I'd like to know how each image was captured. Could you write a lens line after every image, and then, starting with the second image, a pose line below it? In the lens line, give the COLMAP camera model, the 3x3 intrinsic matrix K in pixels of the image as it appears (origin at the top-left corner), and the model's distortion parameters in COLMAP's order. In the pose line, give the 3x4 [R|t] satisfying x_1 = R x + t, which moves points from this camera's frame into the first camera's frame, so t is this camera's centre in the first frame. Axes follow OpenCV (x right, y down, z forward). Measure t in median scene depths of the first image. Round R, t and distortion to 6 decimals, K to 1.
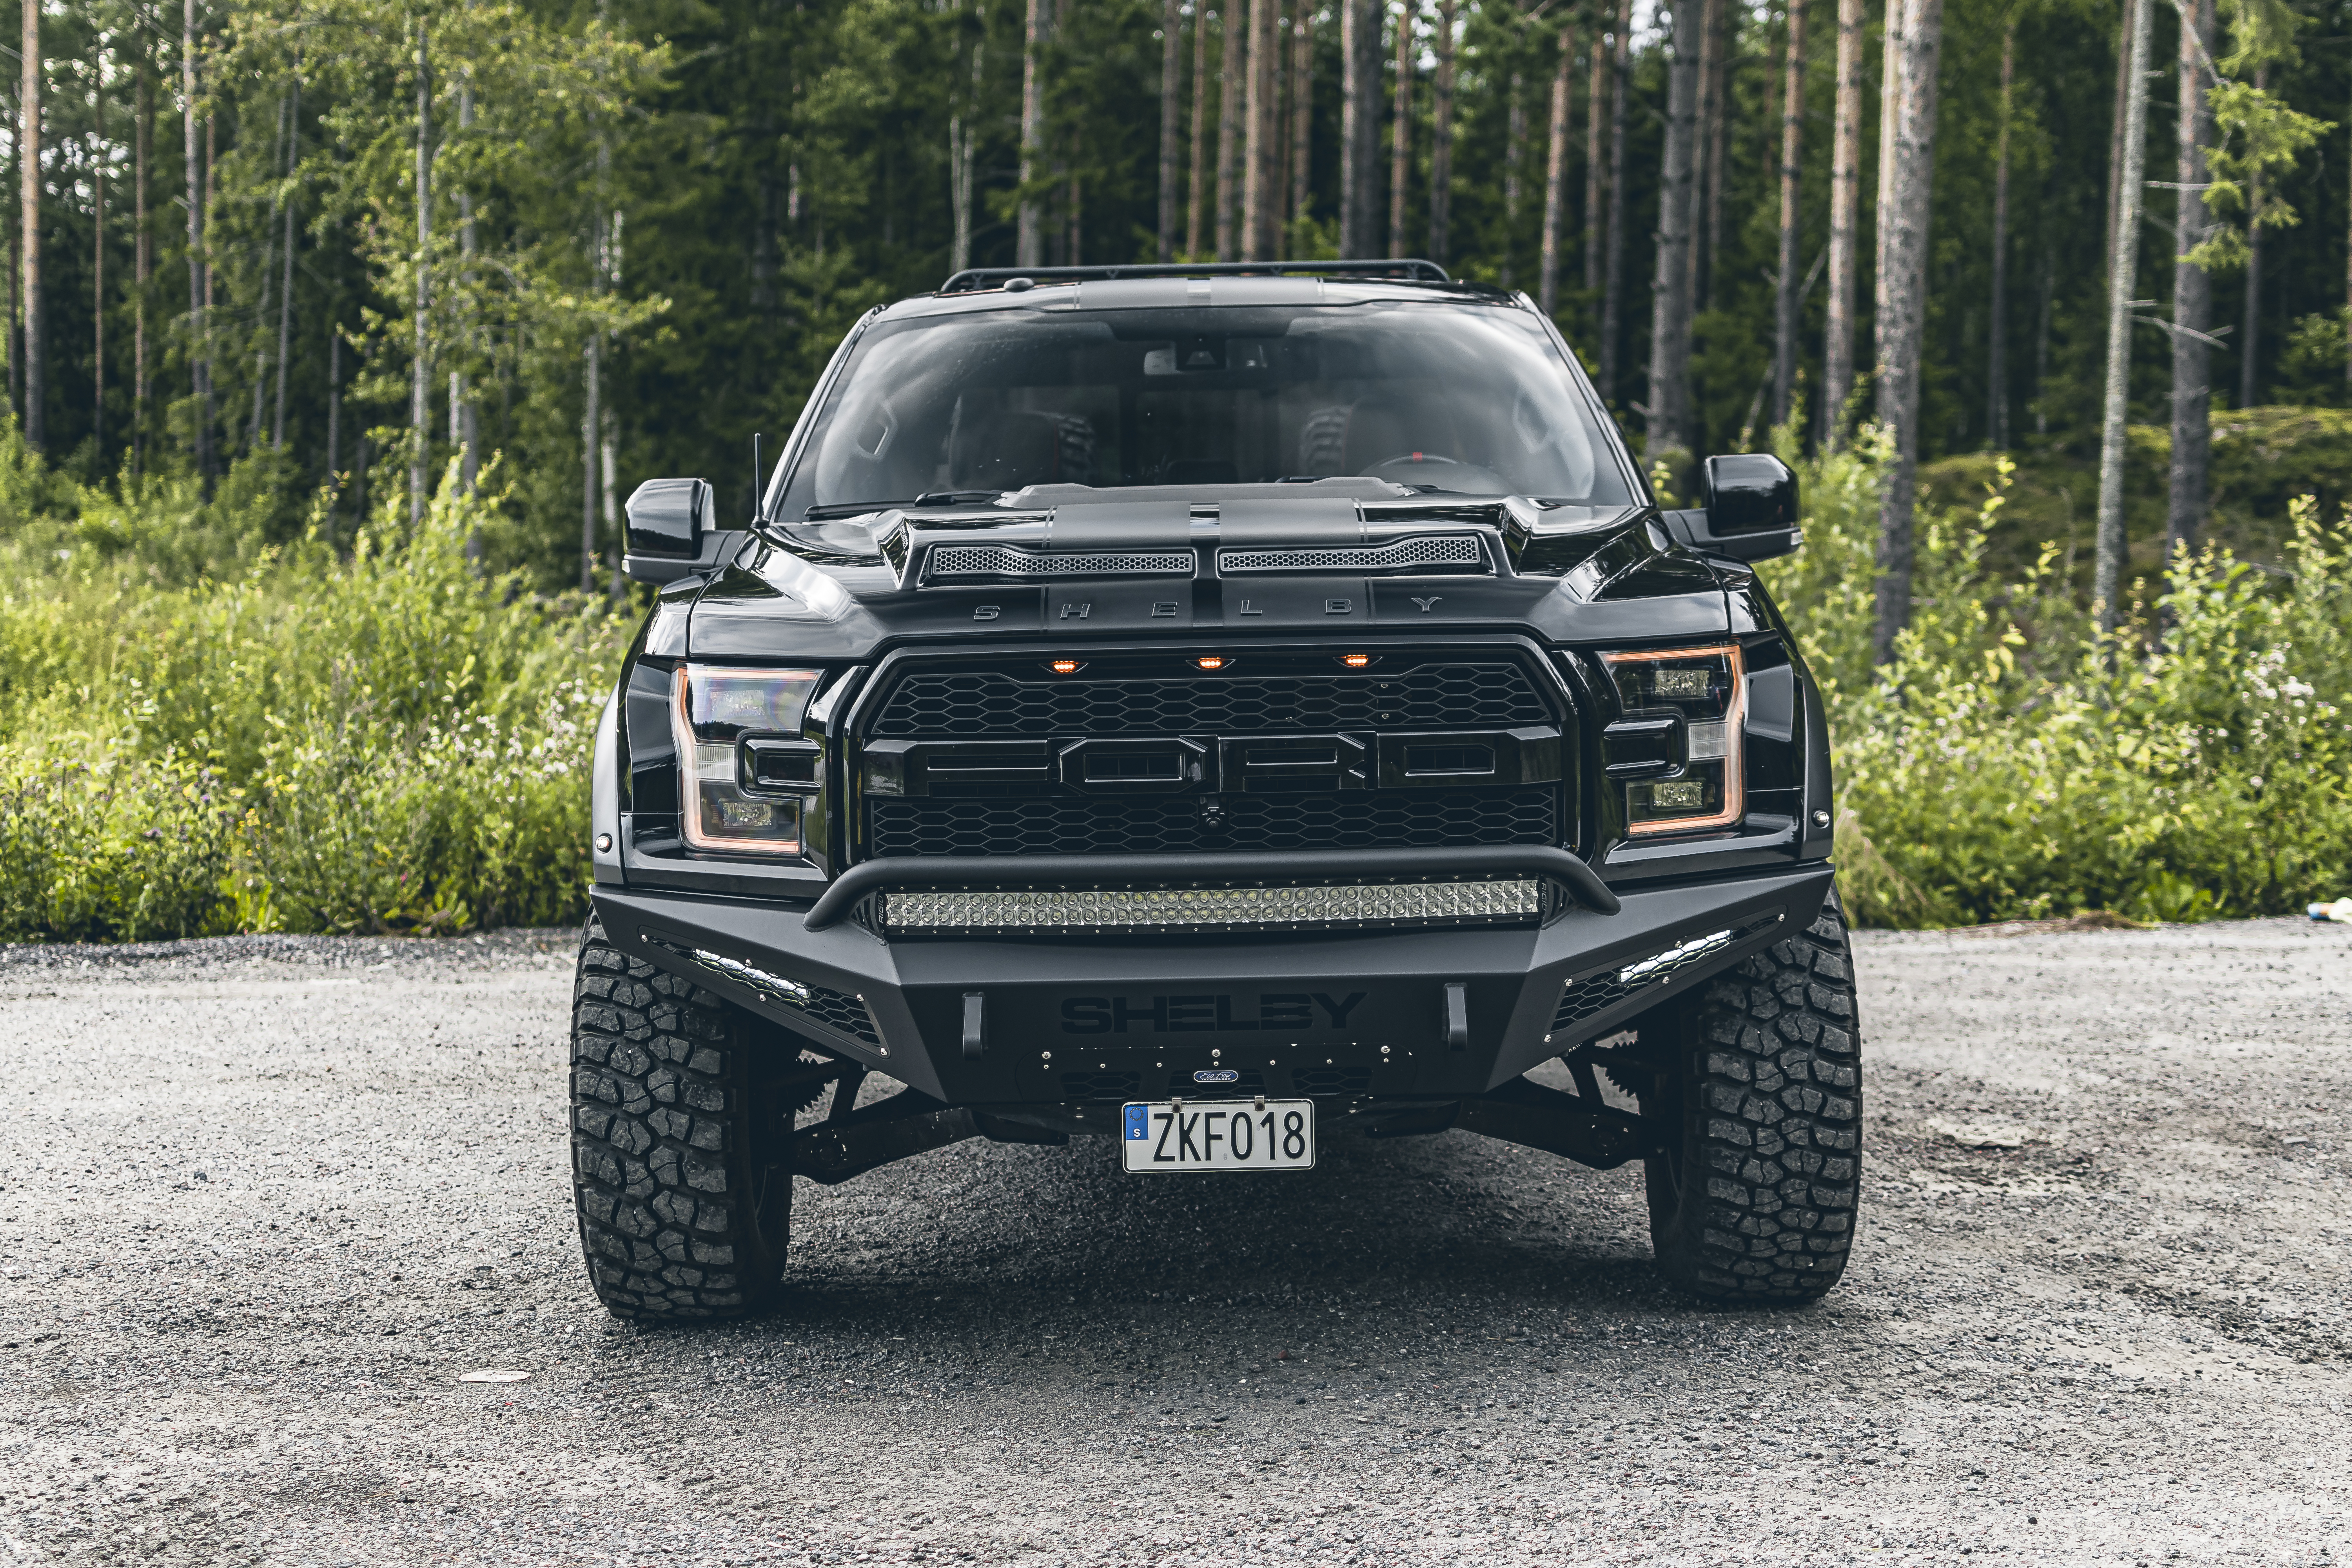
lens RADIAL K [[3542.2, 0, 1176.0], [0, 3542.2, 784.0], [0, 0, 1]] dist [0.013919, 0.011503]
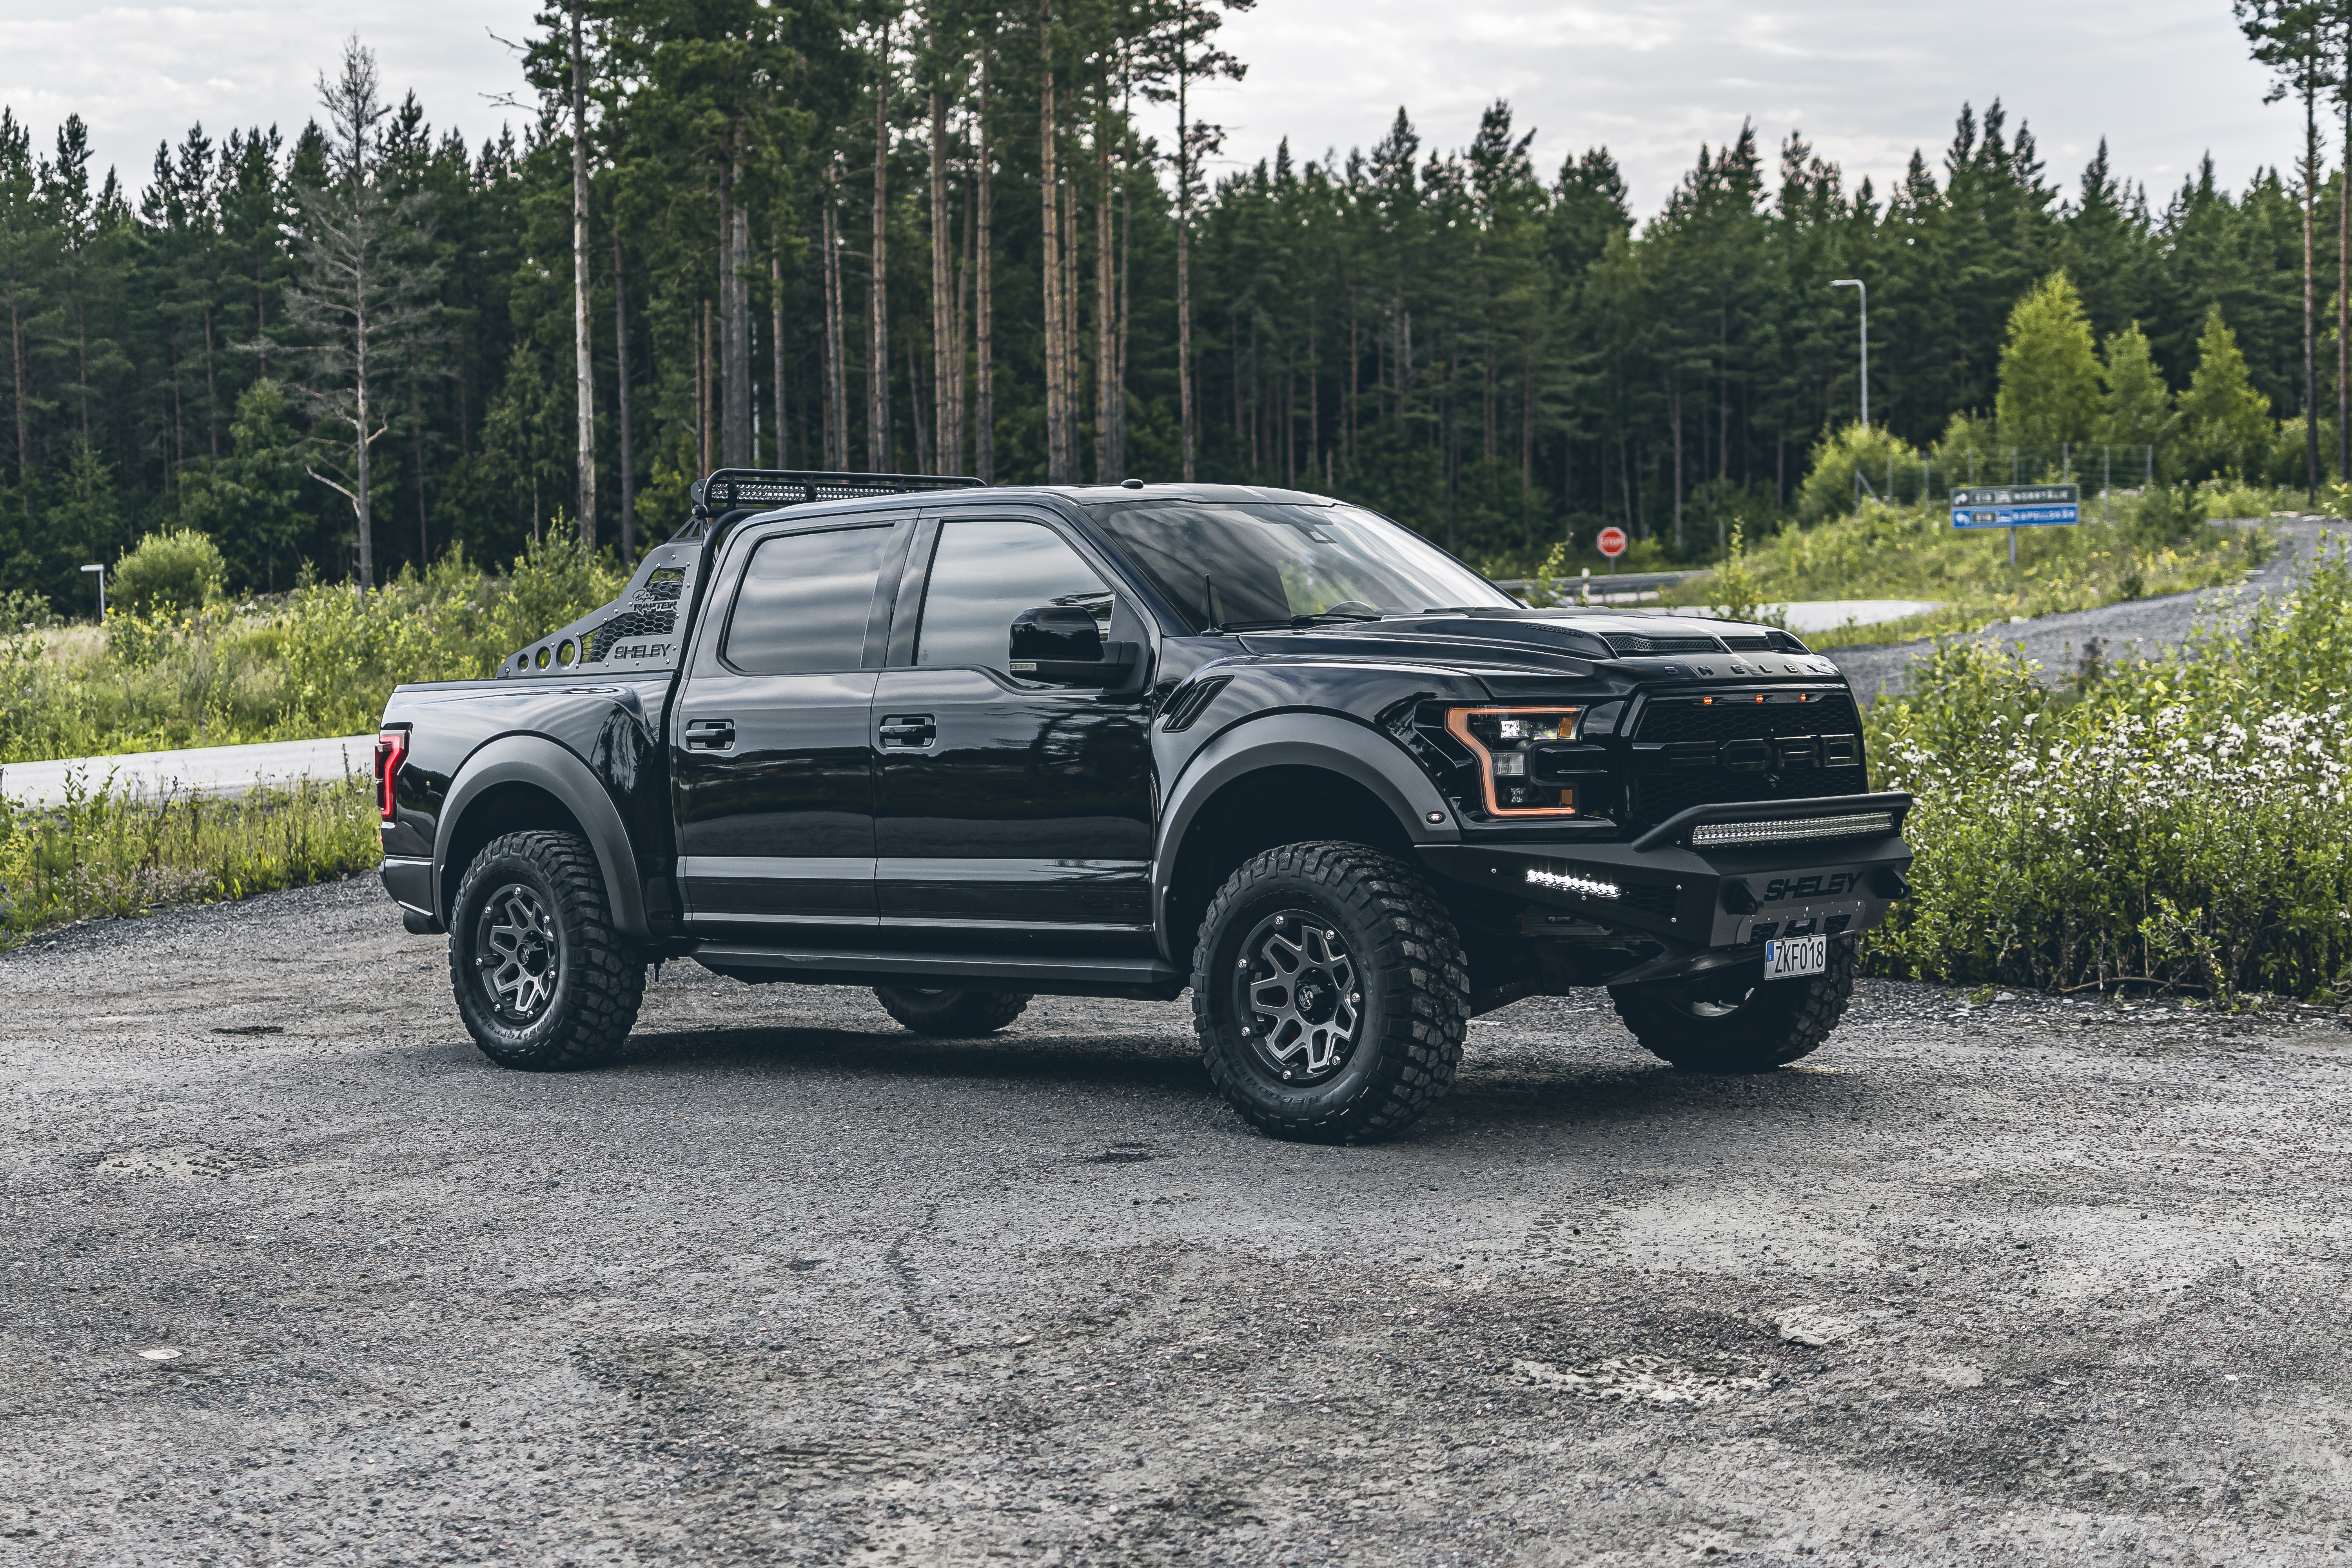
lens RADIAL K [[3542.2, 0, 1176.0], [0, 3542.2, 784.0], [0, 0, 1]] dist [0.013919, 0.011503]
pose [[0.699710, -0.018466, 0.714188, -1.383797], [0.068406, 0.996805, -0.041245, 0.059023], [-0.711145, 0.077715, 0.698737, -0.045365]]
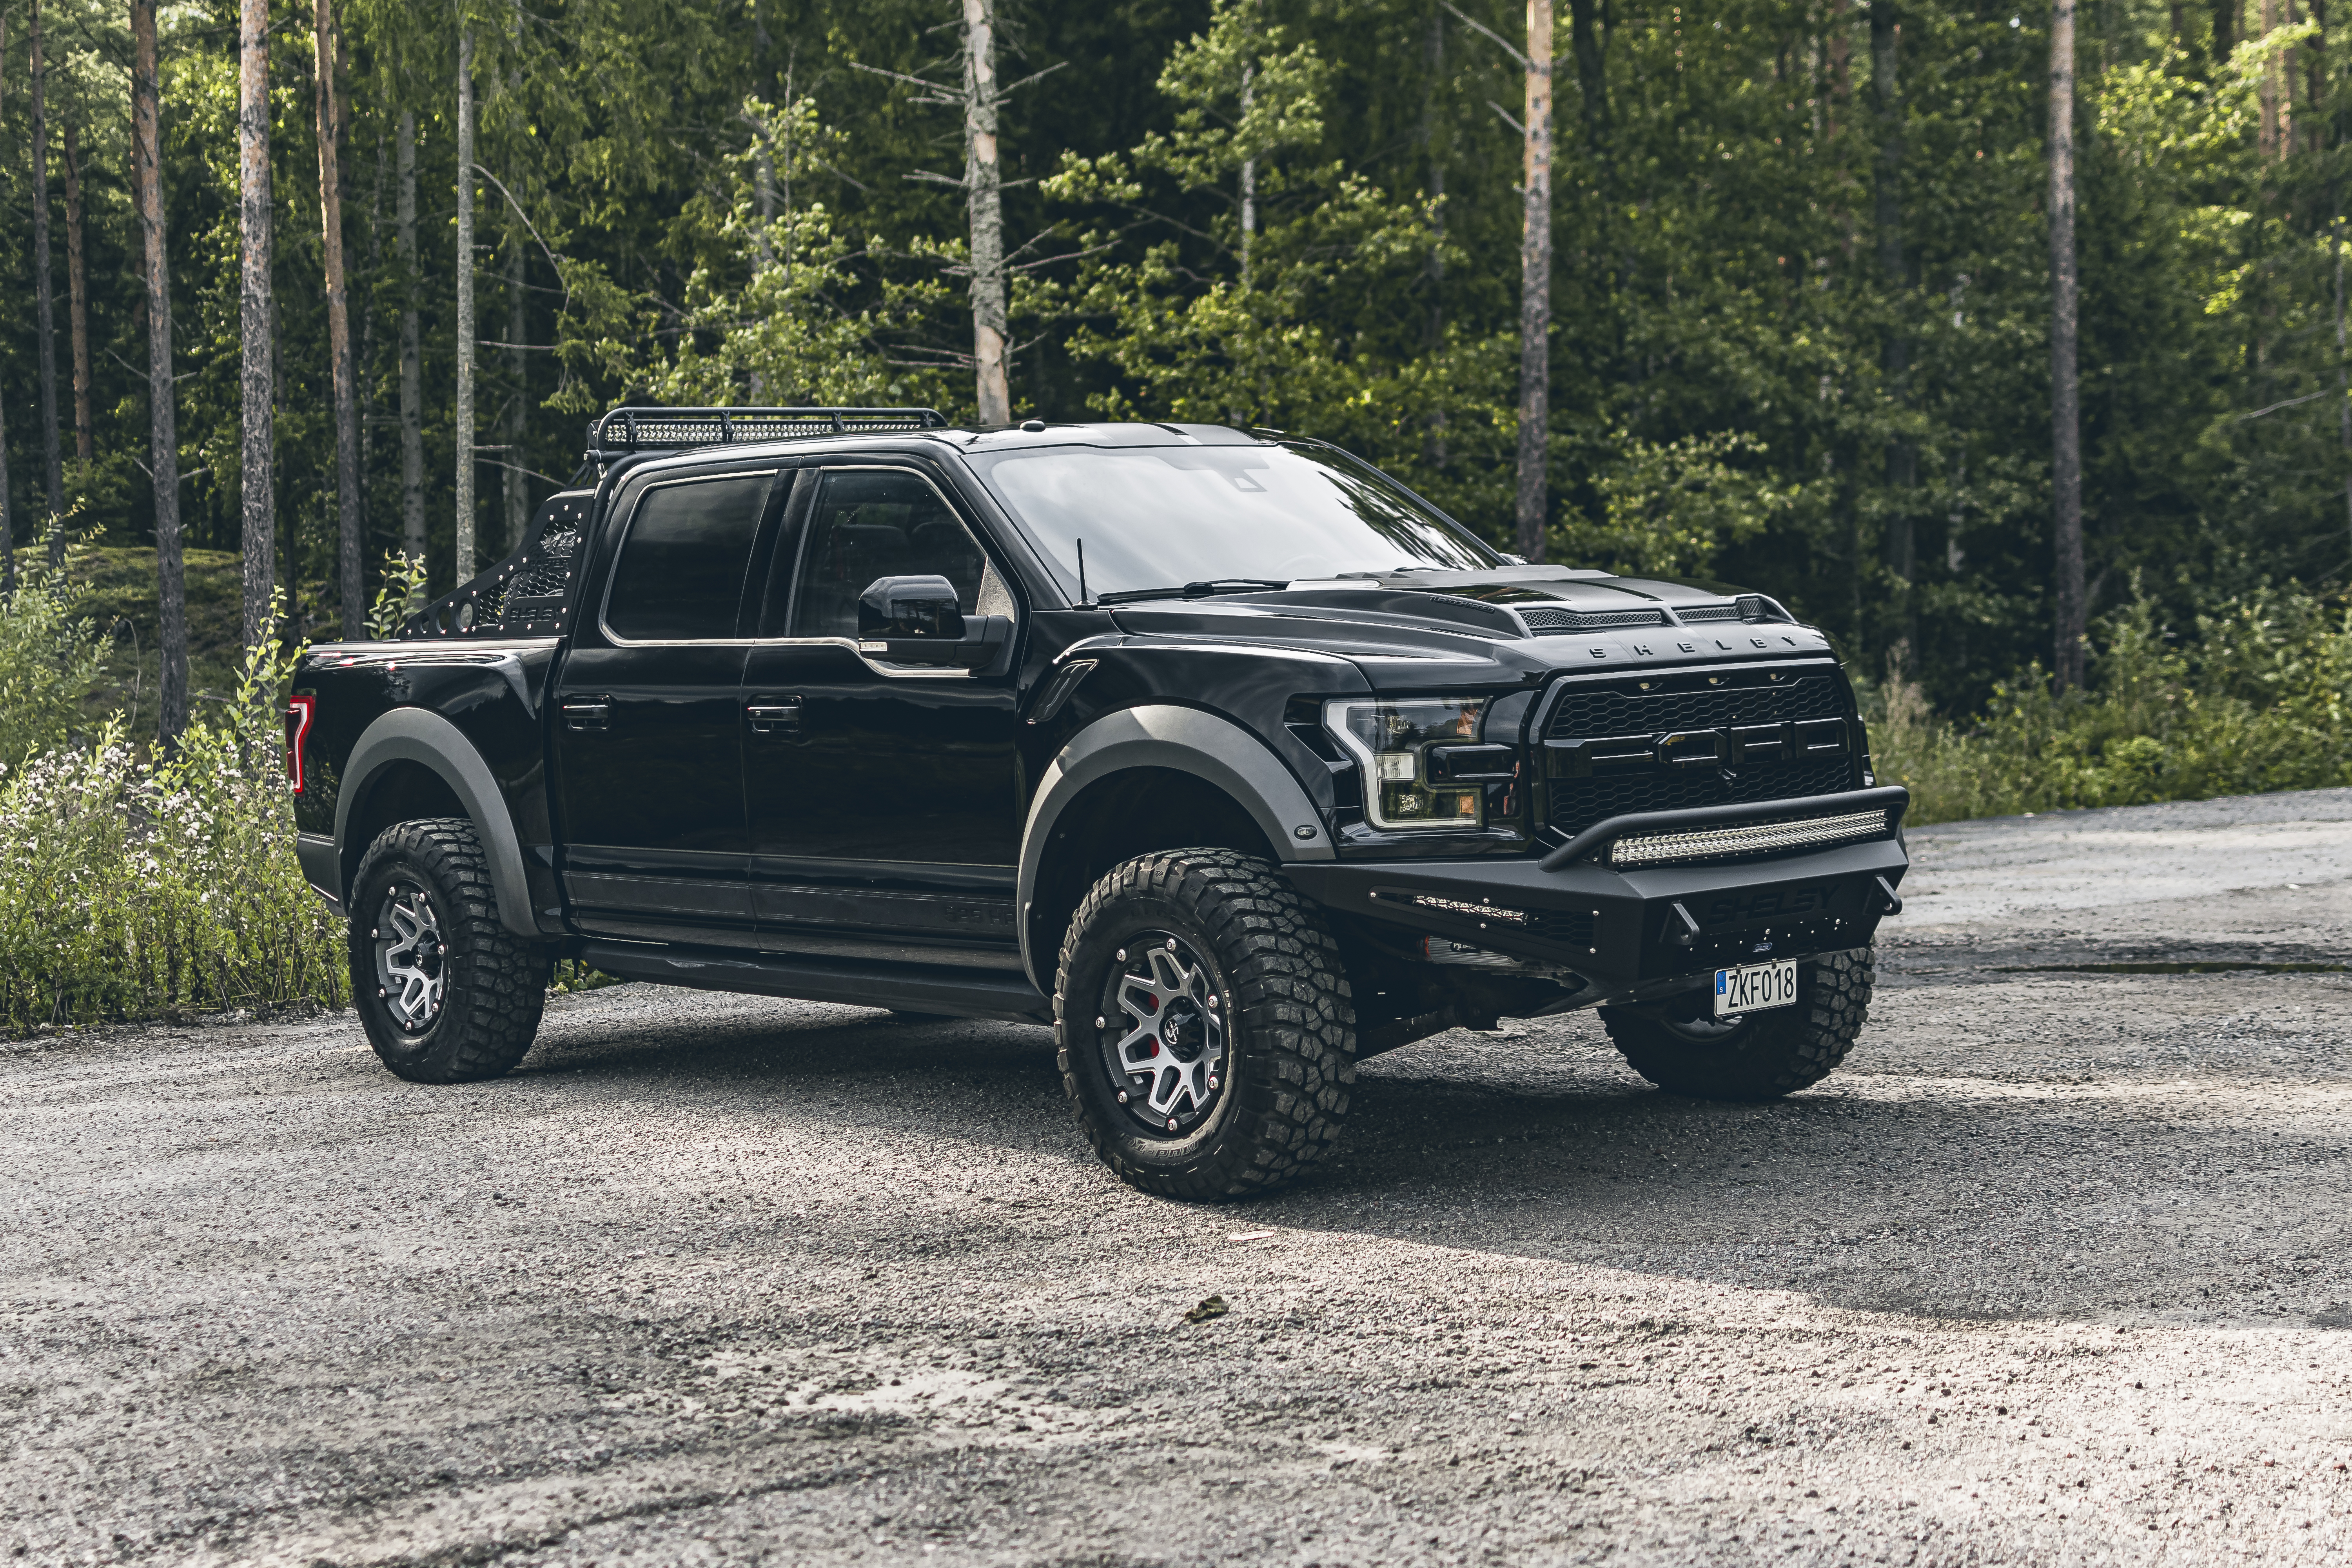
lens RADIAL K [[3542.2, 0, 1176.0], [0, 3542.2, 784.0], [0, 0, 1]] dist [0.013919, 0.011503]
pose [[0.759465, -0.046227, 0.648903, -1.075736], [0.072076, 0.997310, -0.013311, 0.012743], [-0.646543, 0.056879, 0.760755, -0.008406]]
